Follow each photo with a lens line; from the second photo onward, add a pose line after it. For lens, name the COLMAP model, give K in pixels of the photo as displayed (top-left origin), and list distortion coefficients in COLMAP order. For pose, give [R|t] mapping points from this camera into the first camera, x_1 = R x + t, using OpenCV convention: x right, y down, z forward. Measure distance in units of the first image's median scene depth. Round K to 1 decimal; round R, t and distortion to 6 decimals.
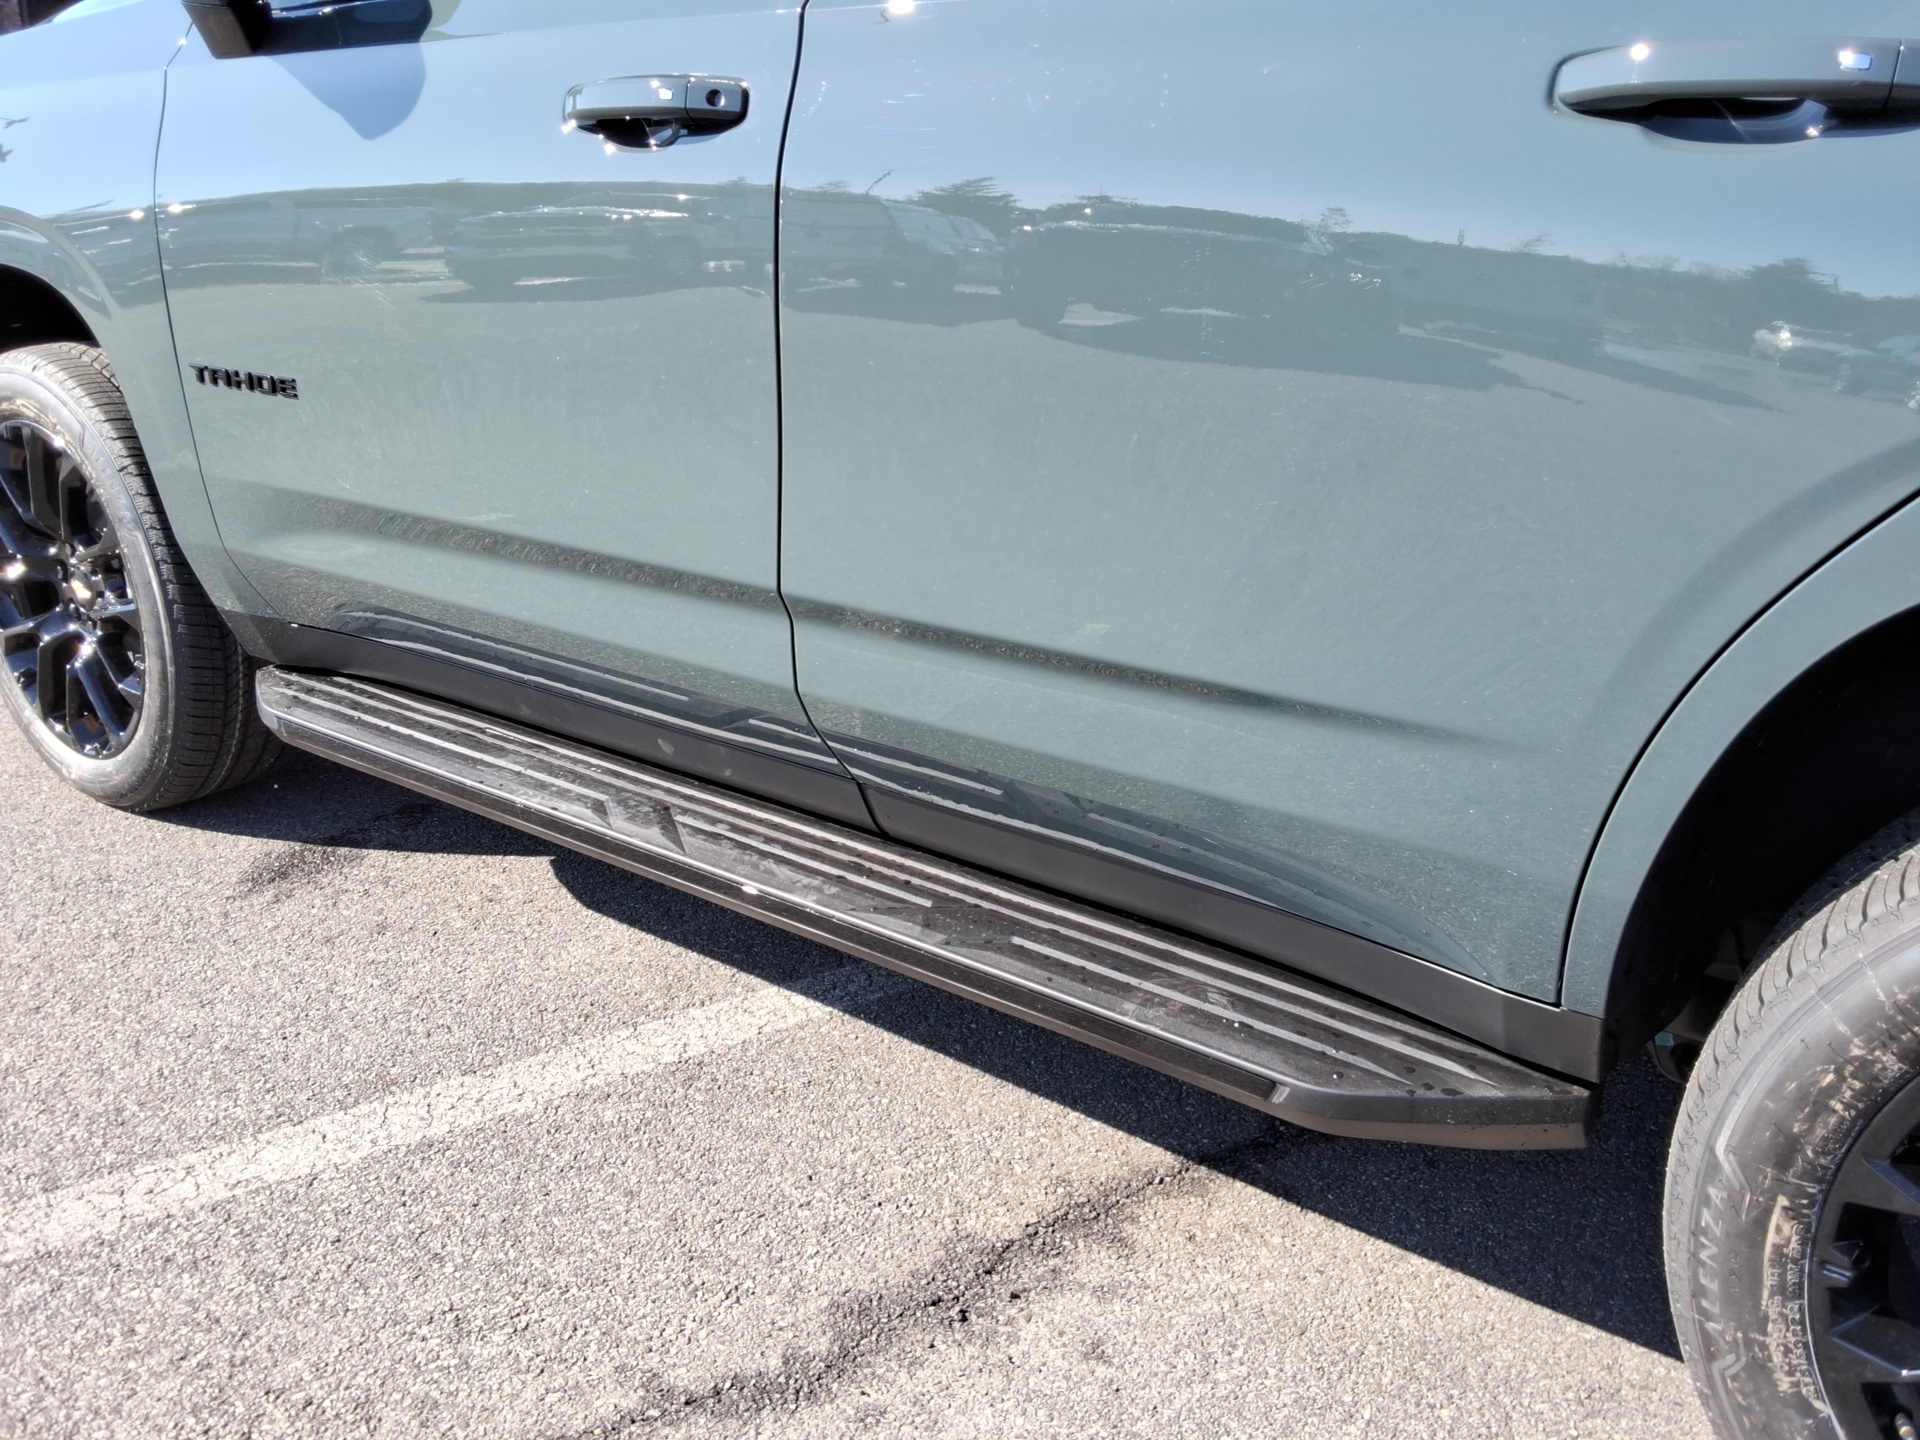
lens RADIAL K [[1544.1, 0, 969.7], [0, 1544.1, 699.1], [0, 0, 1]] dist [0.107399, -0.166903]
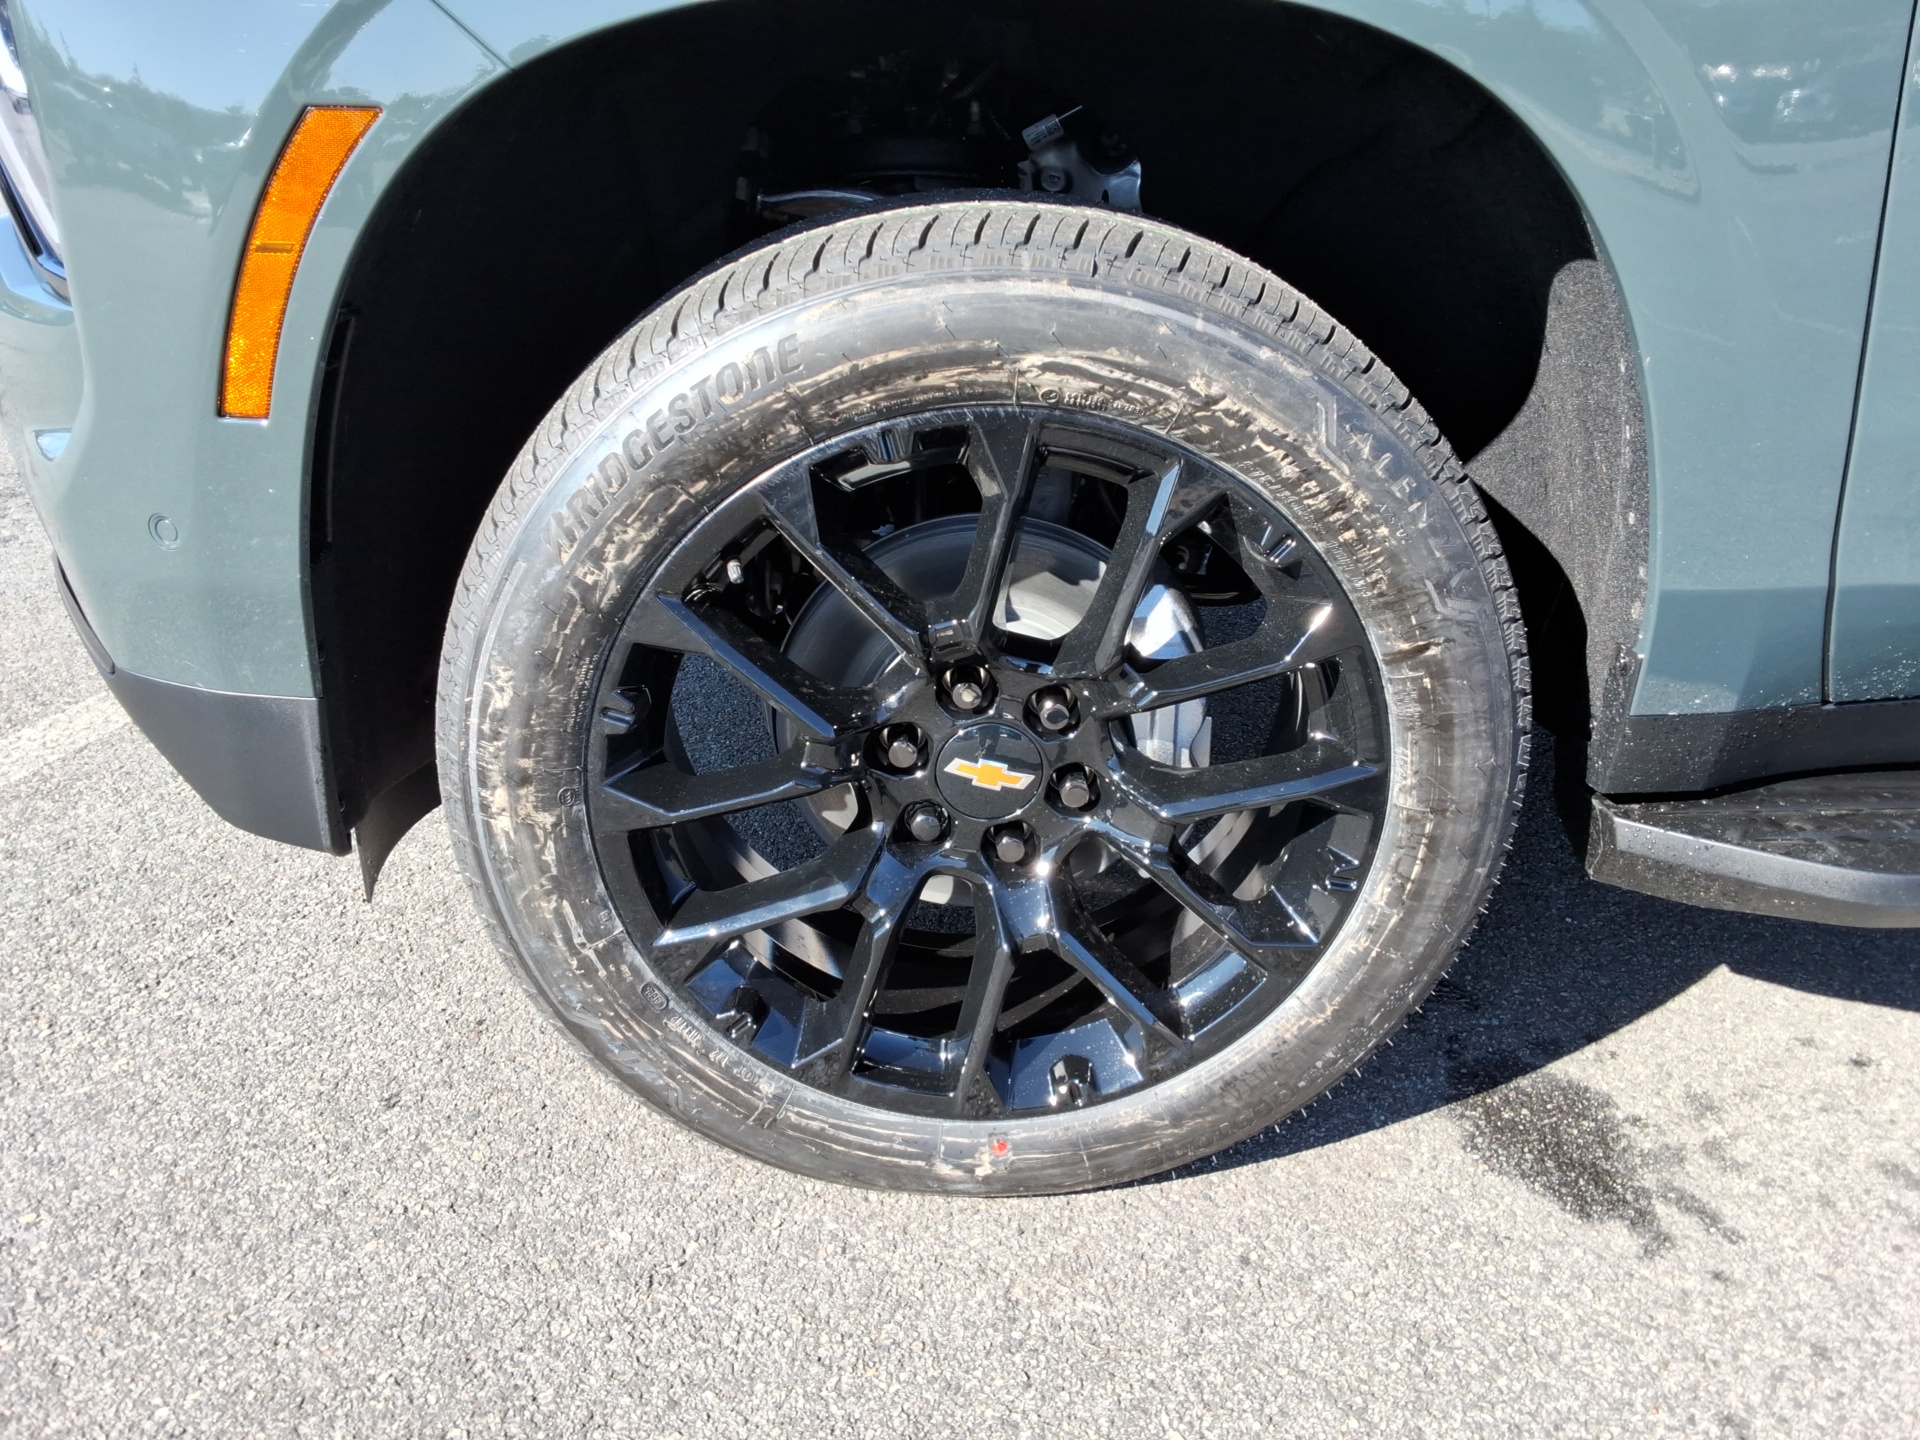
lens RADIAL K [[1544.1, 0, 969.7], [0, 1544.1, 699.1], [0, 0, 1]] dist [0.107399, -0.166903]
pose [[0.787303, -0.262793, 0.557758, -0.942683], [0.198938, 0.964509, 0.173626, -0.195840], [-0.583591, -0.025736, 0.811640, 0.754642]]
